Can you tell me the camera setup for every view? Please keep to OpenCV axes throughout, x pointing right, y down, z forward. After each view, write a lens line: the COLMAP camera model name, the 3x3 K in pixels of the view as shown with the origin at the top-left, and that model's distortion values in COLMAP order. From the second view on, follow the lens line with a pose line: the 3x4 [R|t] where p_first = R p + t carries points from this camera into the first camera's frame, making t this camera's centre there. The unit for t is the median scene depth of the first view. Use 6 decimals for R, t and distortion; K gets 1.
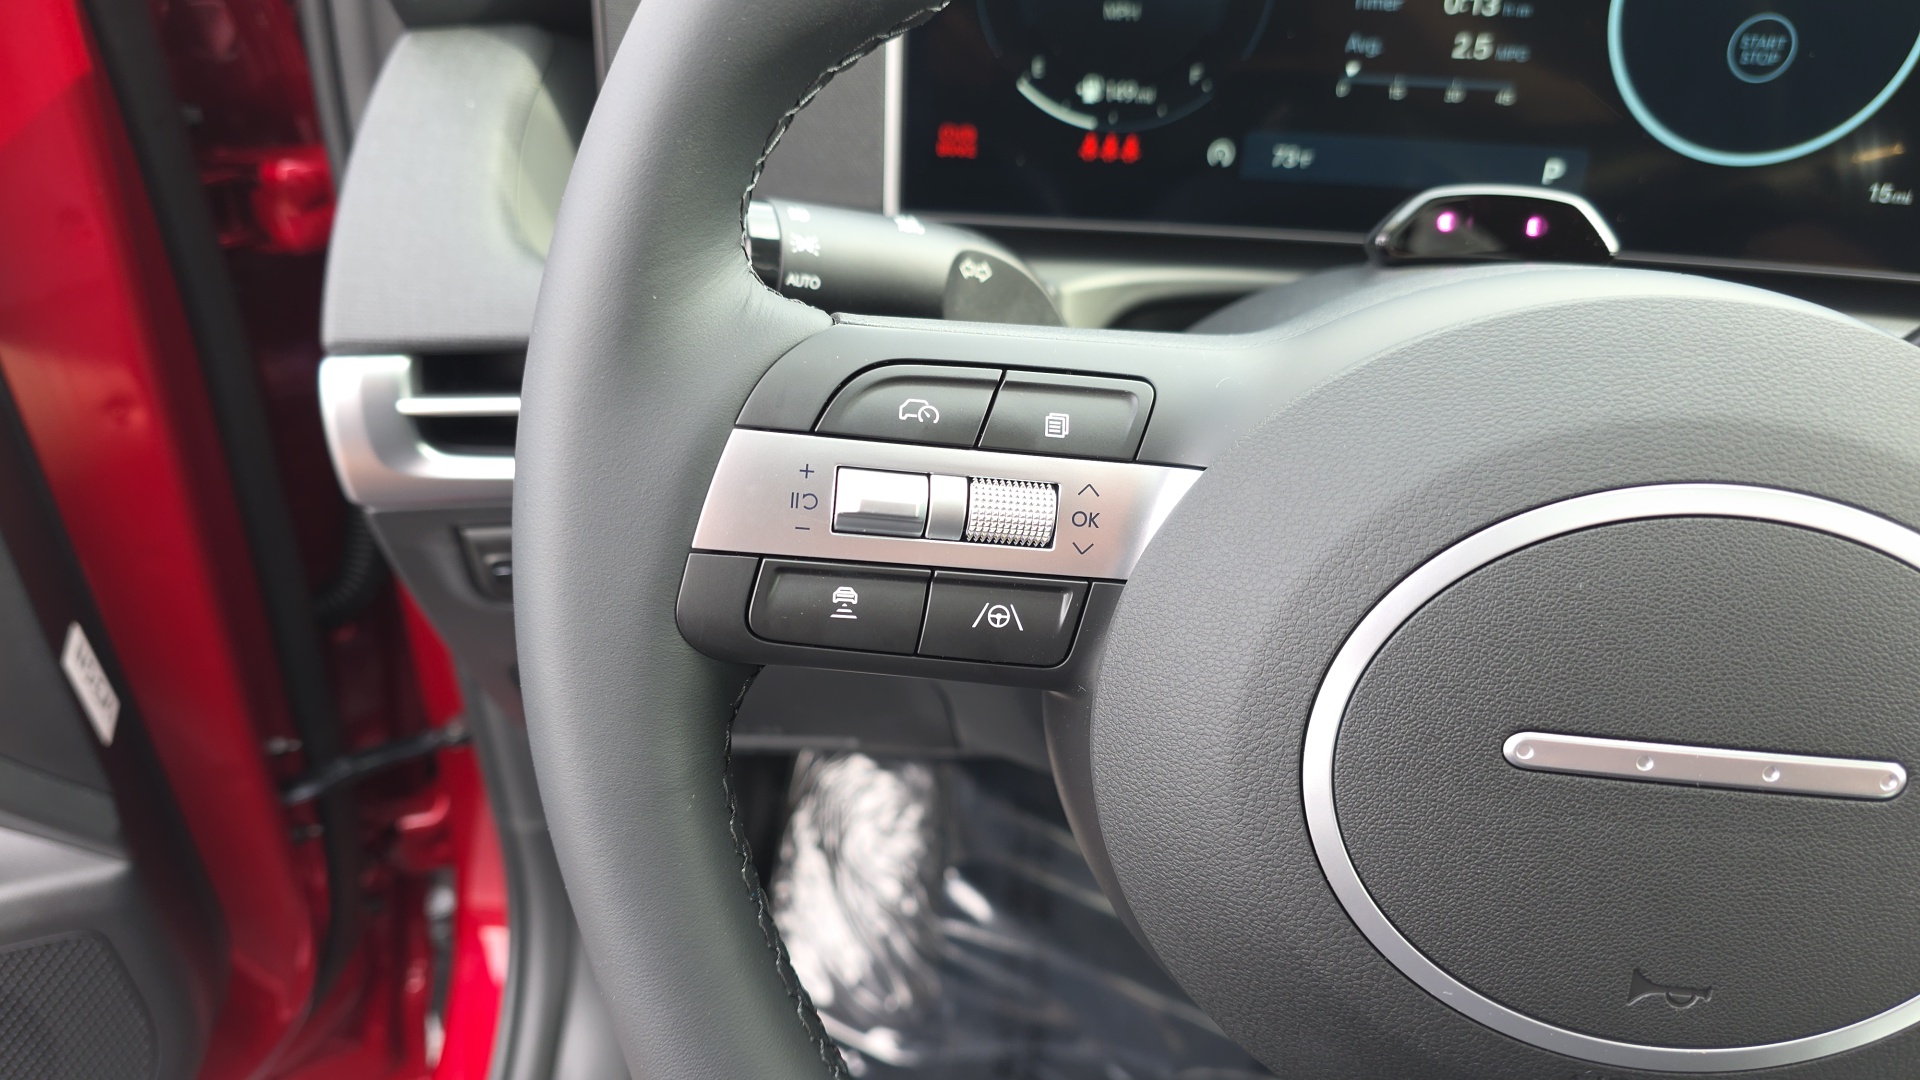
lens RADIAL K [[1404.9, 0, 950.9], [0, 1404.9, 543.4], [0, 0, 1]] dist [0.001694, -0.041448]
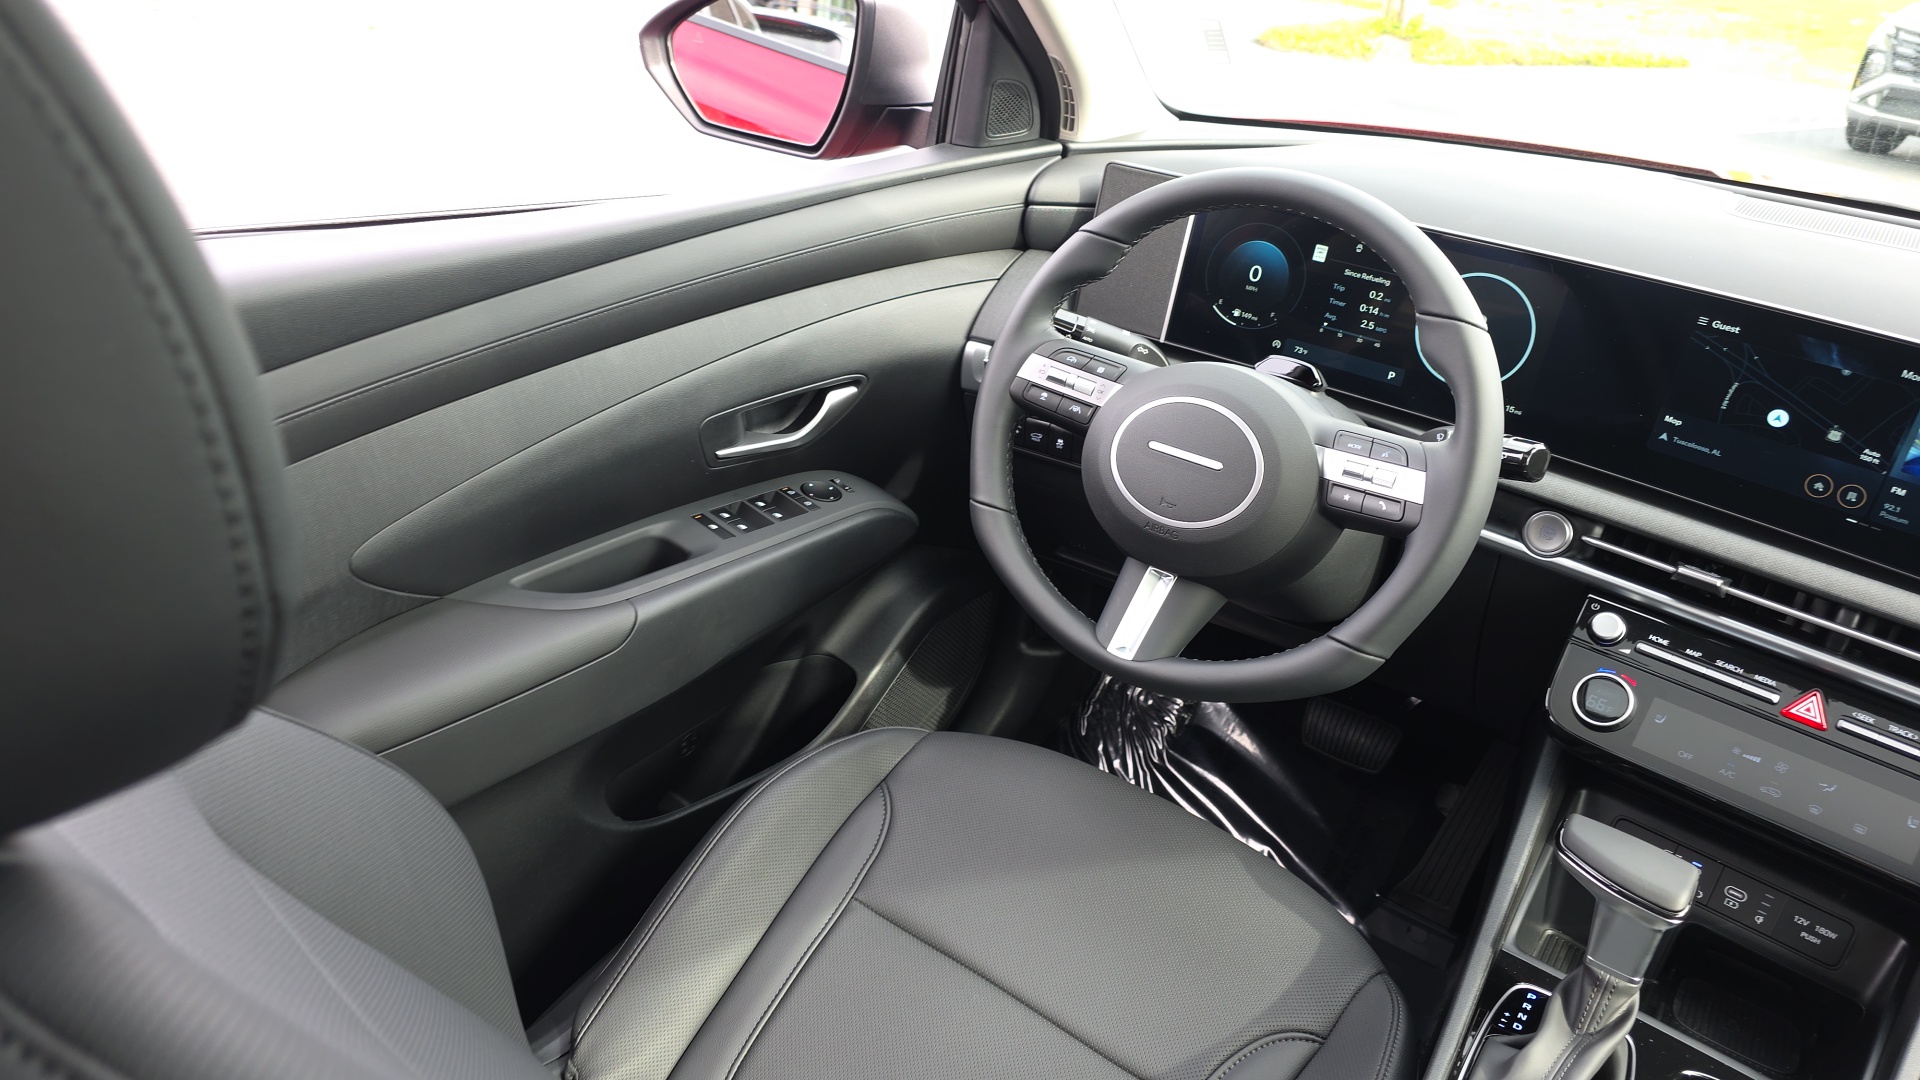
lens RADIAL K [[1315.1, 0, 955.9], [0, 1315.1, 531.7], [0, 0, 1]] dist [0.082102, -0.081263]
pose [[0.854636, 0.278957, -0.437927, 0.944334], [-0.332593, 0.941788, -0.049158, 0.430263], [0.398721, 0.187664, 0.897666, -1.600740]]
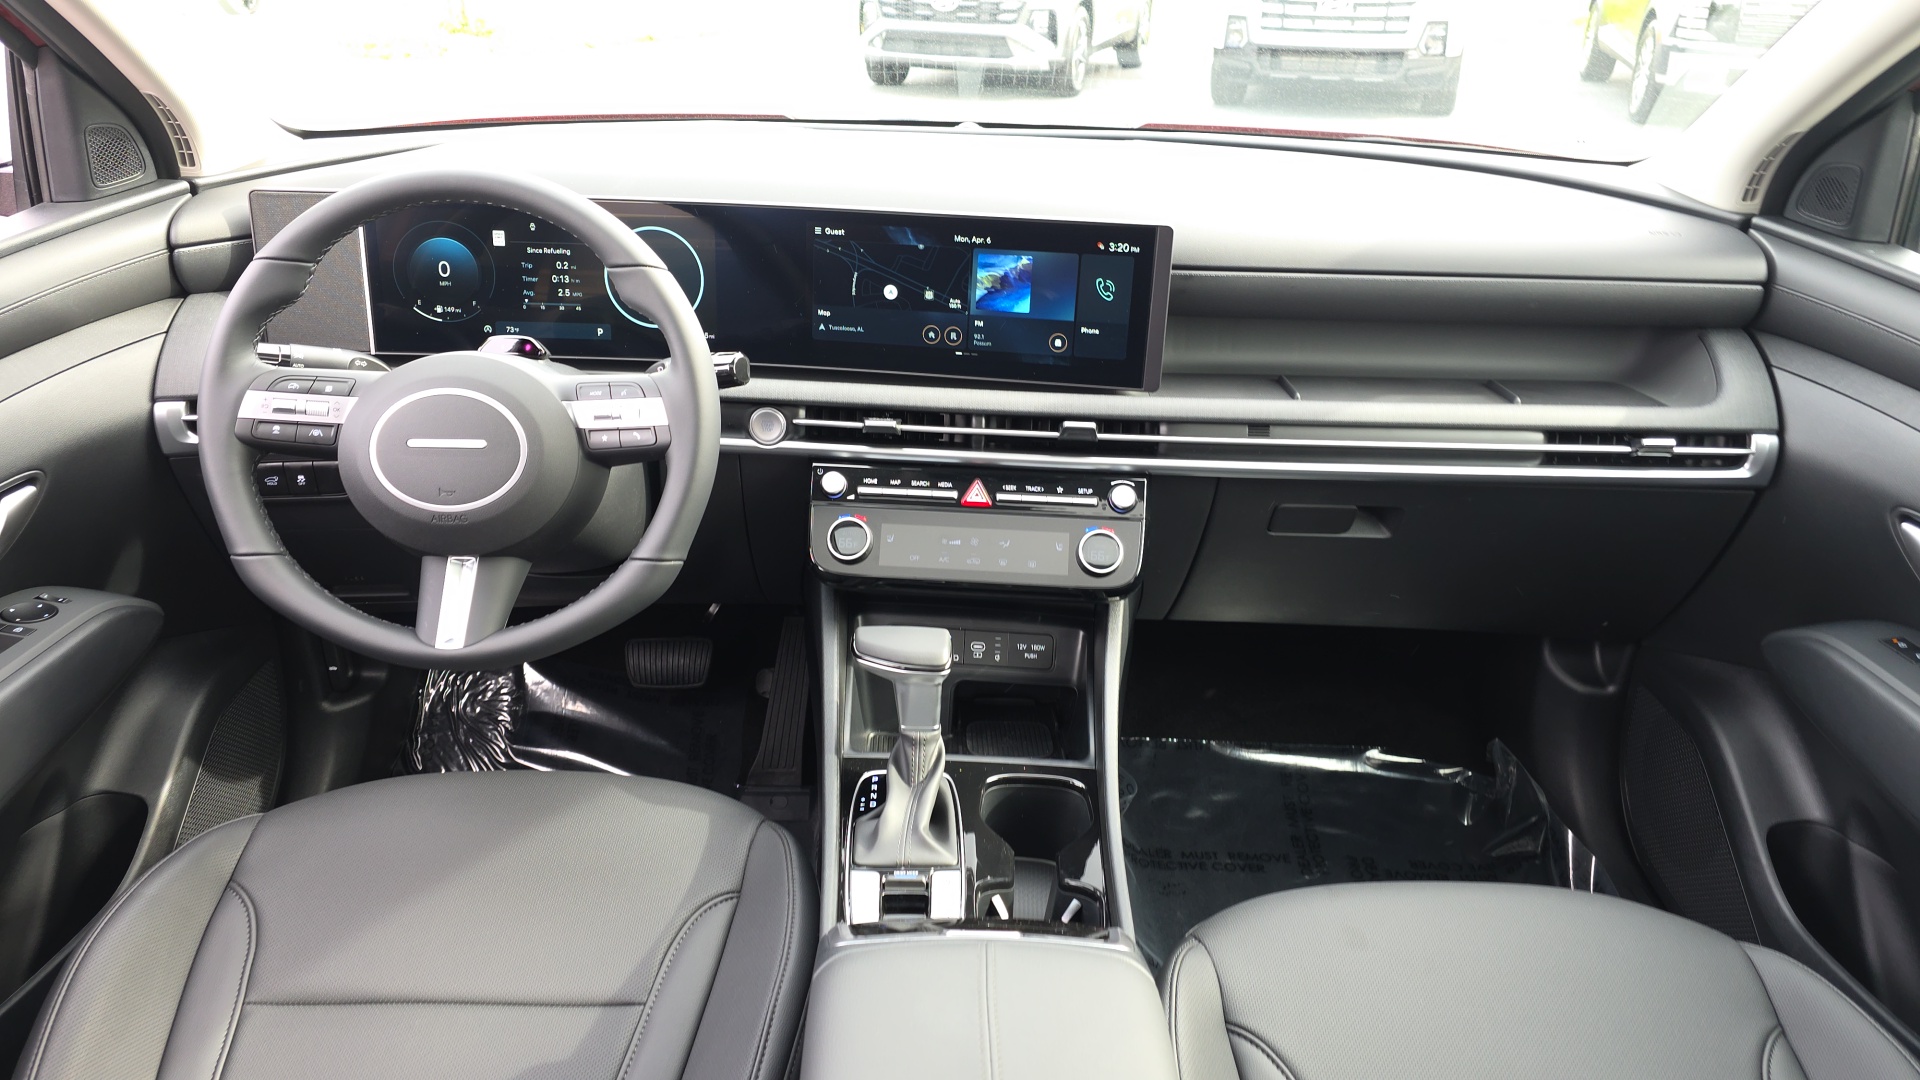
lens RADIAL K [[1315.1, 0, 955.9], [0, 1315.1, 531.7], [0, 0, 1]] dist [0.082102, -0.081263]
pose [[0.995090, -0.041769, 0.089728, 0.946579], [0.052941, 0.990621, -0.125968, 0.572134], [-0.083625, 0.130100, 0.987968, -1.863871]]
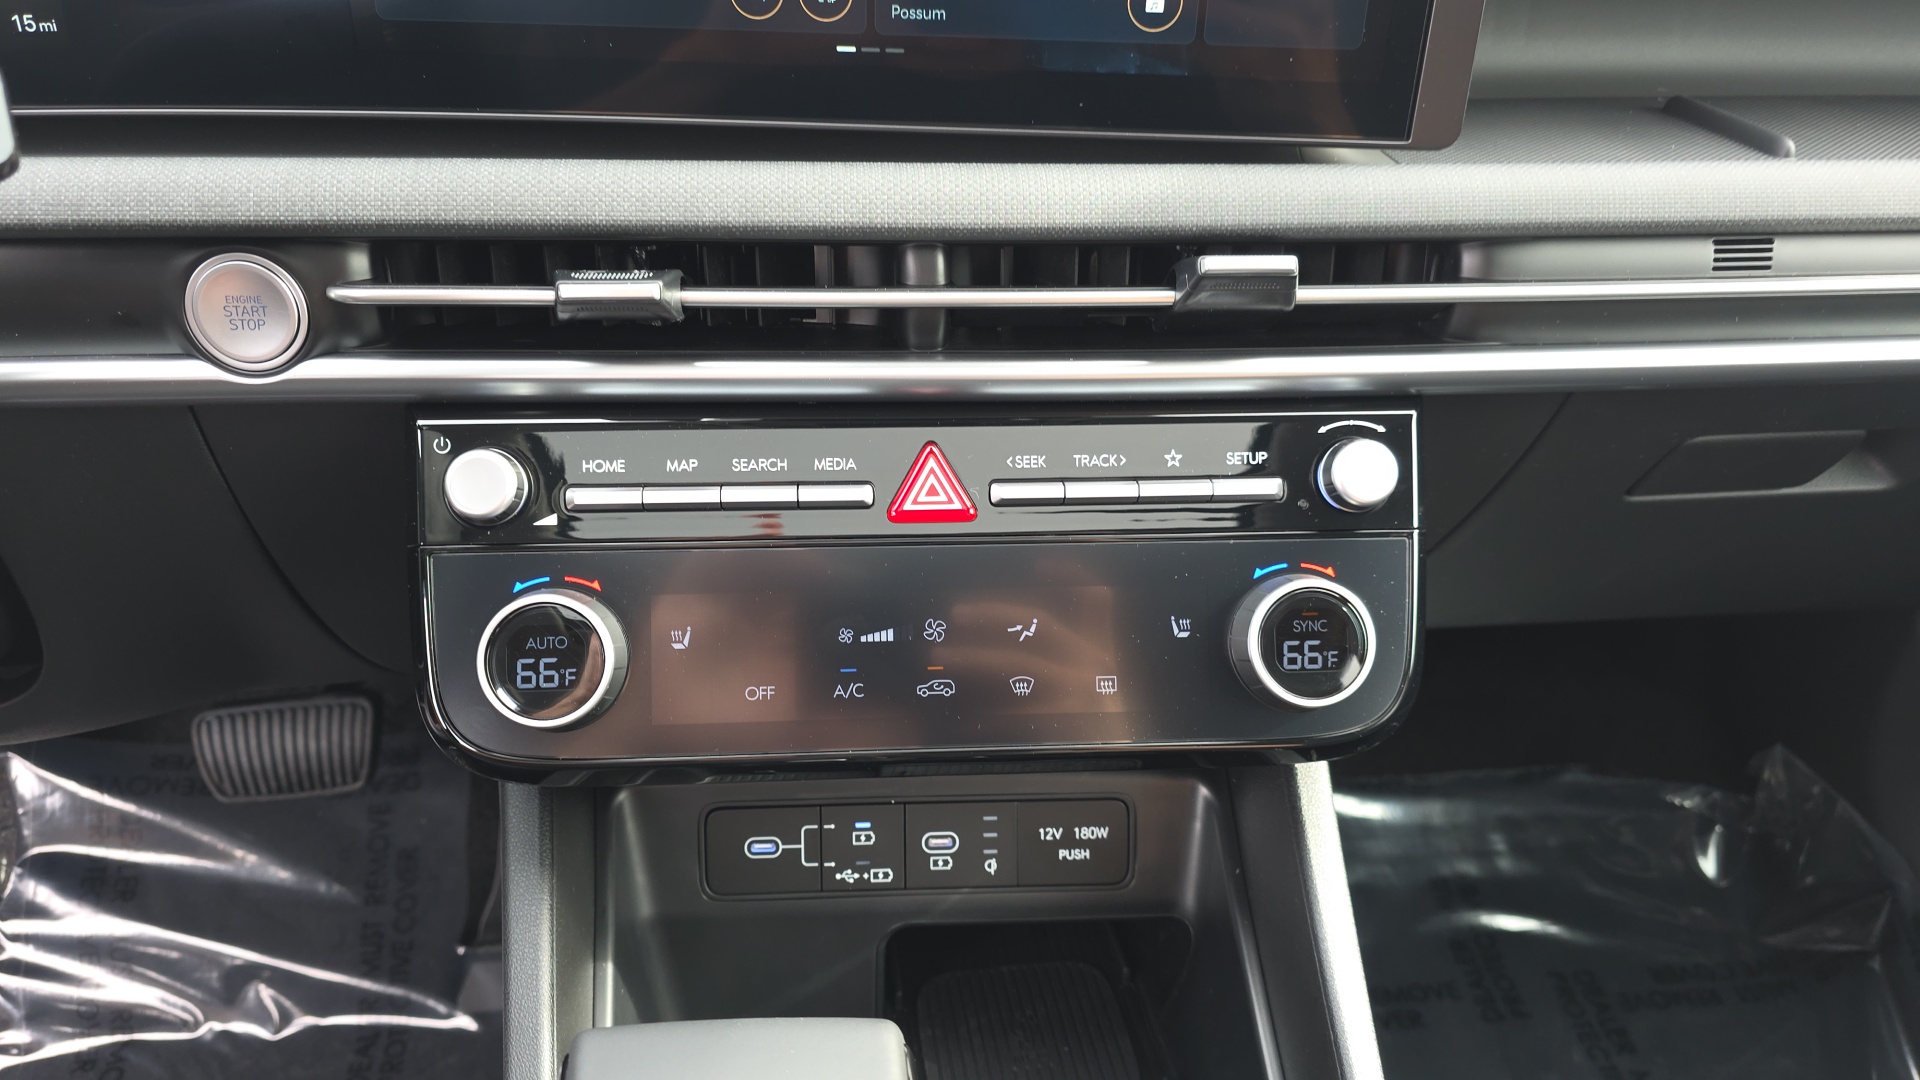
lens RADIAL K [[1266.2, 0, 952.9], [0, 1266.2, 546.9], [0, 0, 1]] dist [0.041084, -0.047240]
pose [[0.973448, -0.130623, 0.187978, 1.085498], [0.120634, 0.990652, 0.063683, 0.124346], [-0.194539, -0.039316, 0.980106, 0.013061]]
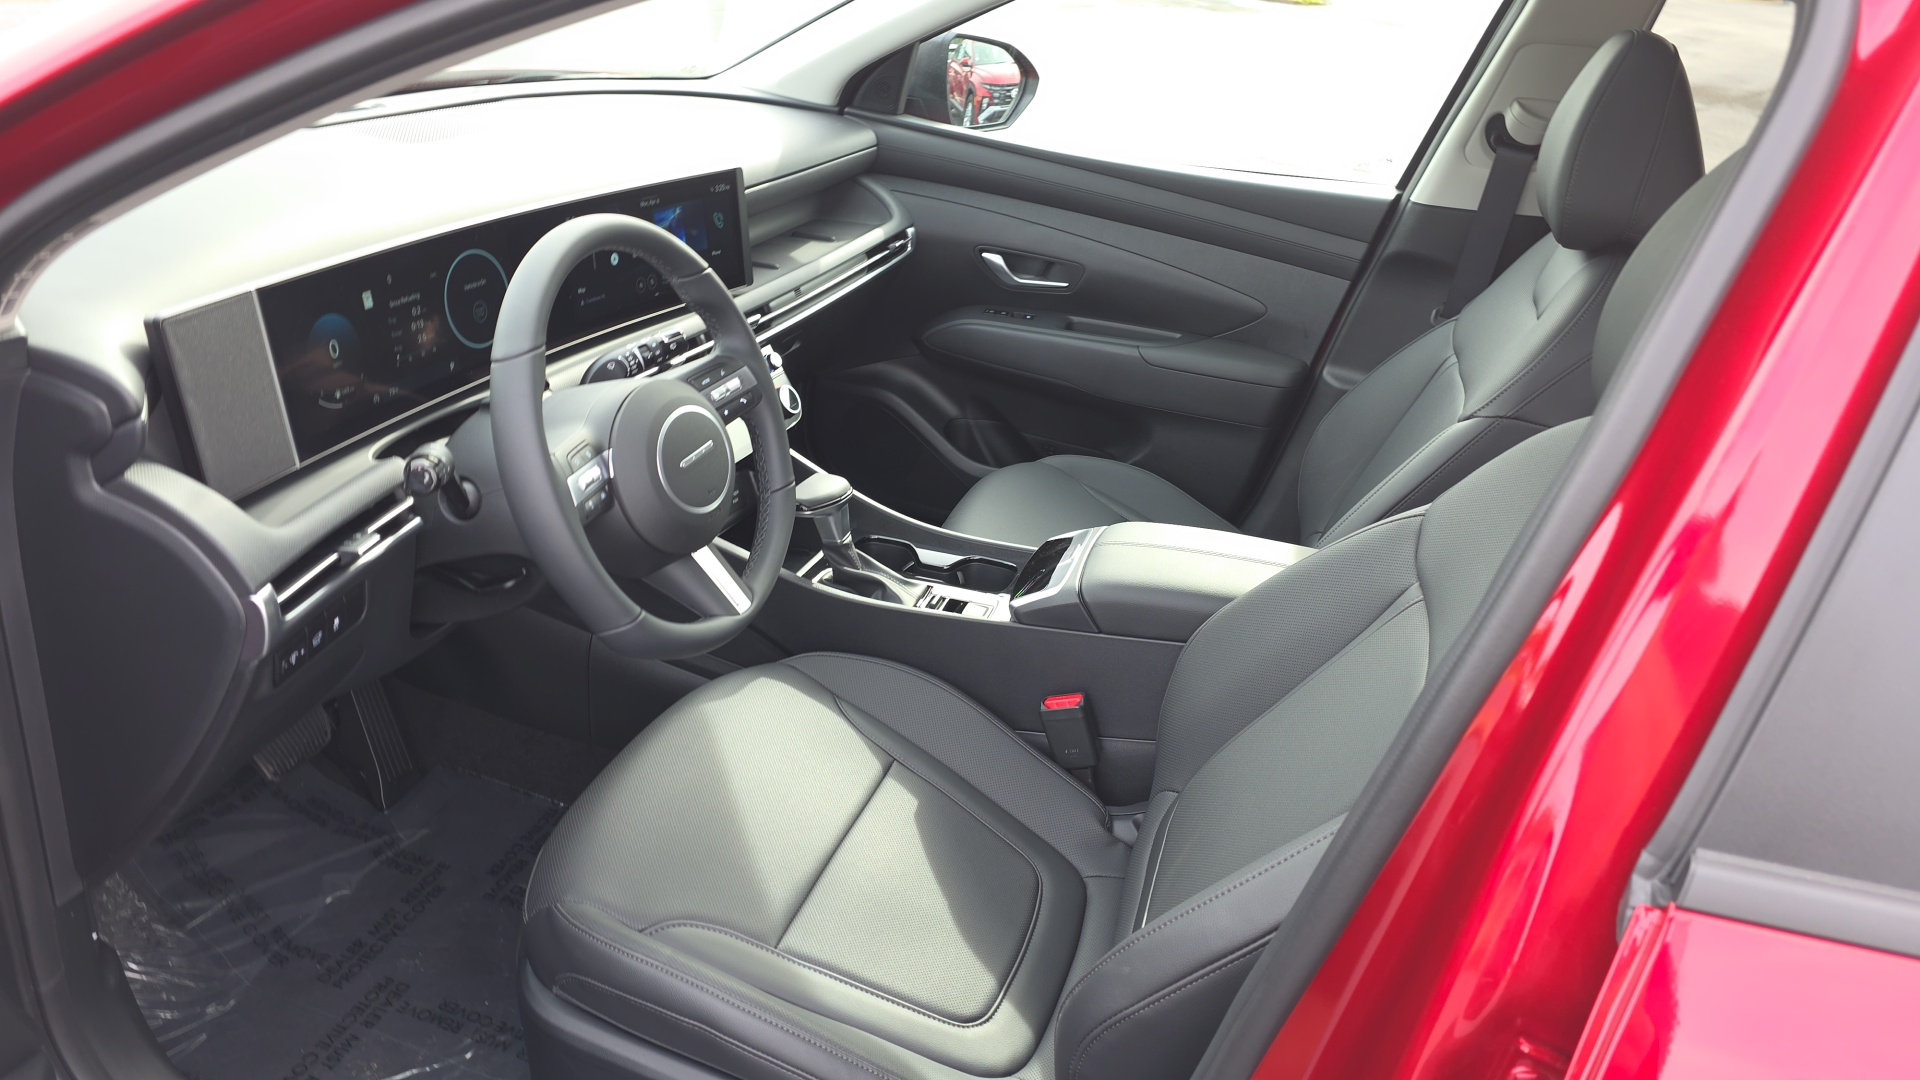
lens RADIAL K [[1315.1, 0, 955.9], [0, 1315.1, 531.7], [0, 0, 1]] dist [0.082102, -0.081263]
pose [[0.206616, -0.427776, 0.879953, -2.074741], [0.423250, 0.849934, 0.313802, -0.415119], [-0.882139, 0.307604, 0.356666, -0.888129]]
